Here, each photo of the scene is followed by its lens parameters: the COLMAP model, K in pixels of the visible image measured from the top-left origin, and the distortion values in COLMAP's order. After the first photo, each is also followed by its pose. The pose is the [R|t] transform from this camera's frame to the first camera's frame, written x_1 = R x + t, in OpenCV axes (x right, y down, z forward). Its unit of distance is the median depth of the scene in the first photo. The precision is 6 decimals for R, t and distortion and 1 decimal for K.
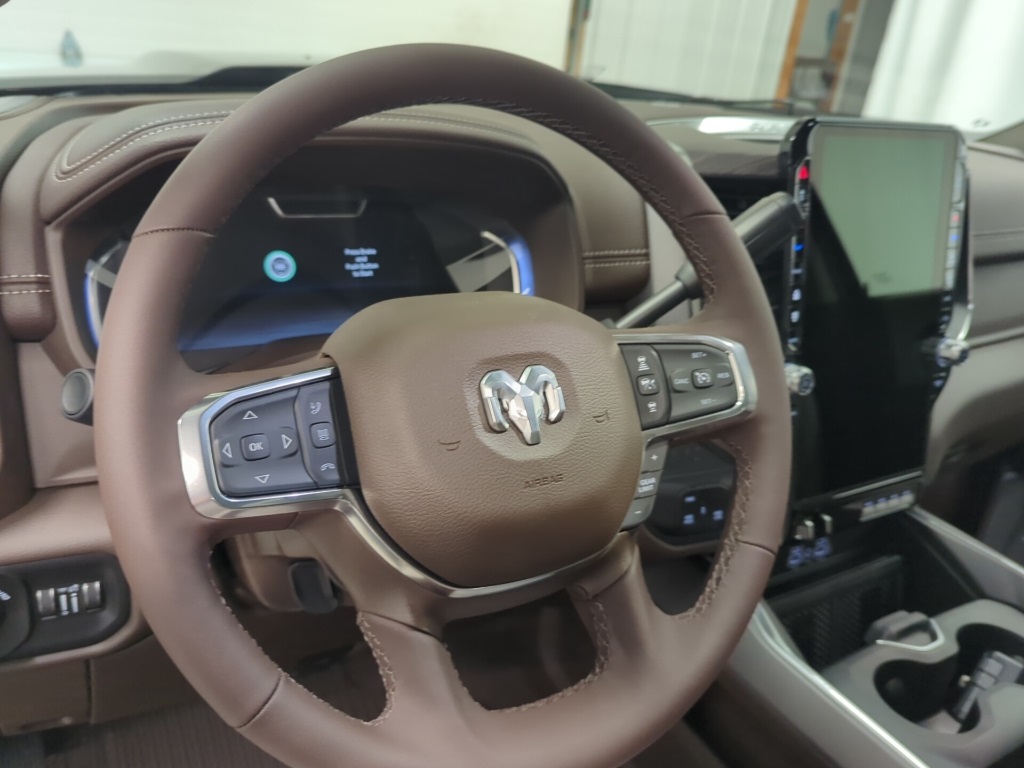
lens RADIAL K [[825.8, 0, 517.4], [0, 825.8, 388.7], [0, 0, 1]] dist [0.067754, -0.066479]
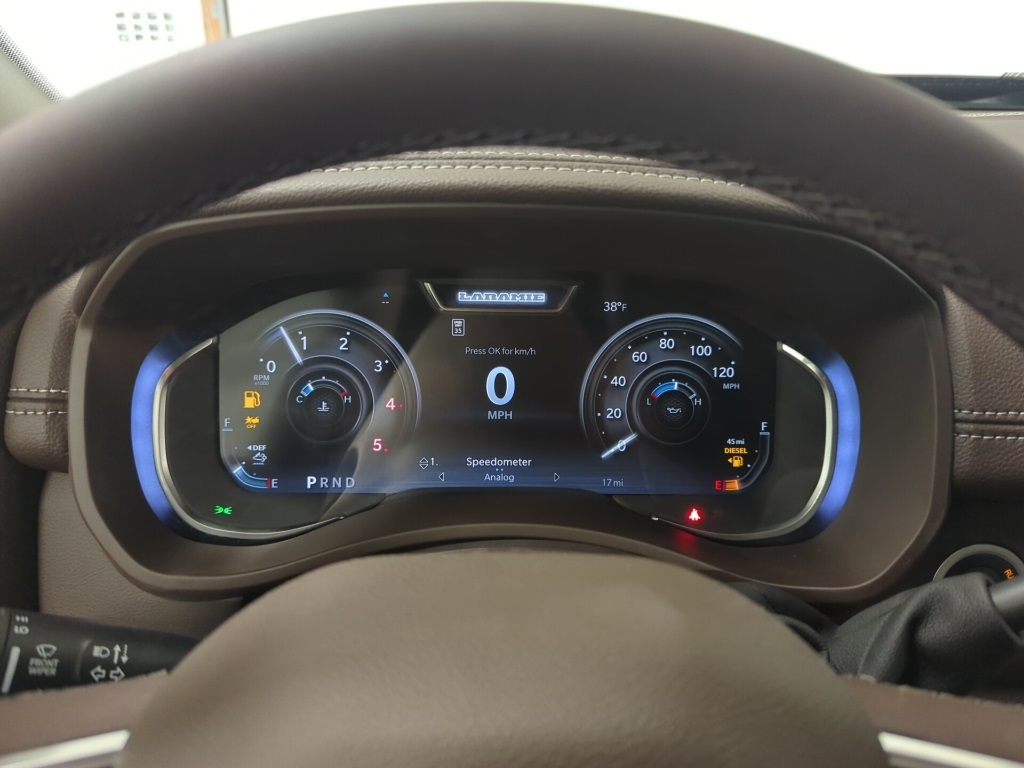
lens RADIAL K [[825.8, 0, 517.4], [0, 825.8, 388.7], [0, 0, 1]] dist [0.067754, -0.066479]
pose [[0.866952, 0.121714, -0.483302, 0.128349], [-0.133253, 0.991026, 0.010548, -0.203211], [0.480248, 0.055257, 0.875390, 0.576202]]
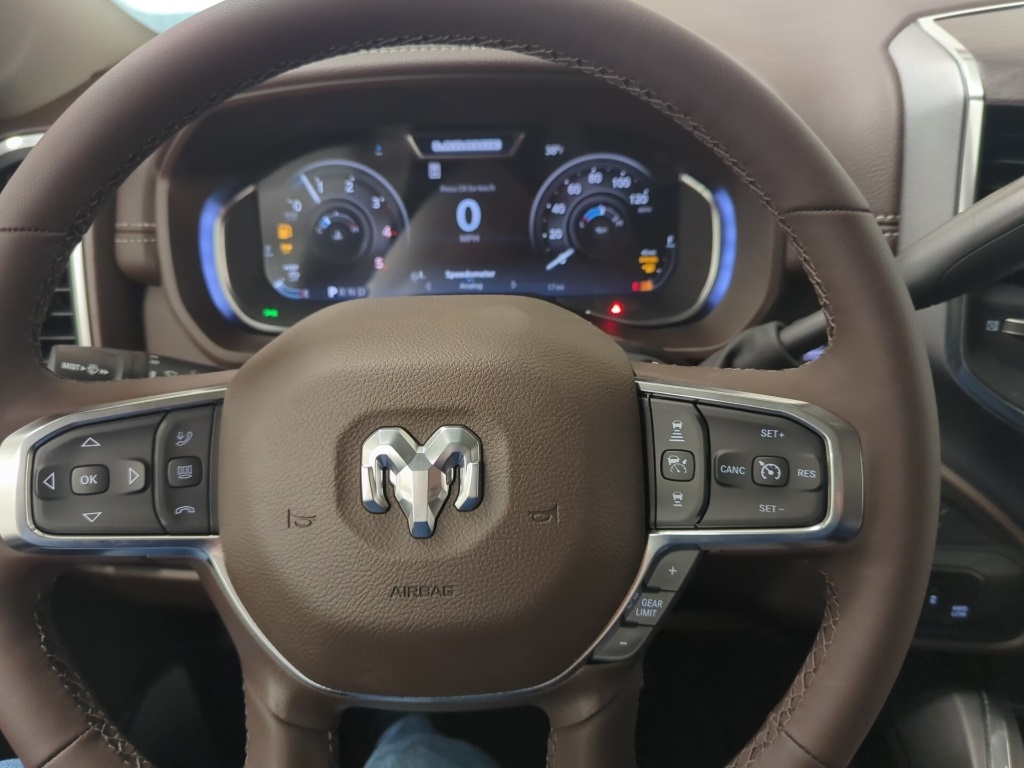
lens RADIAL K [[825.8, 0, 517.4], [0, 825.8, 388.7], [0, 0, 1]] dist [0.067754, -0.066479]
pose [[0.846383, 0.175914, -0.502684, 0.368783], [-0.100740, 0.979715, 0.173232, -0.165796], [0.522961, -0.095980, 0.846936, 0.366114]]
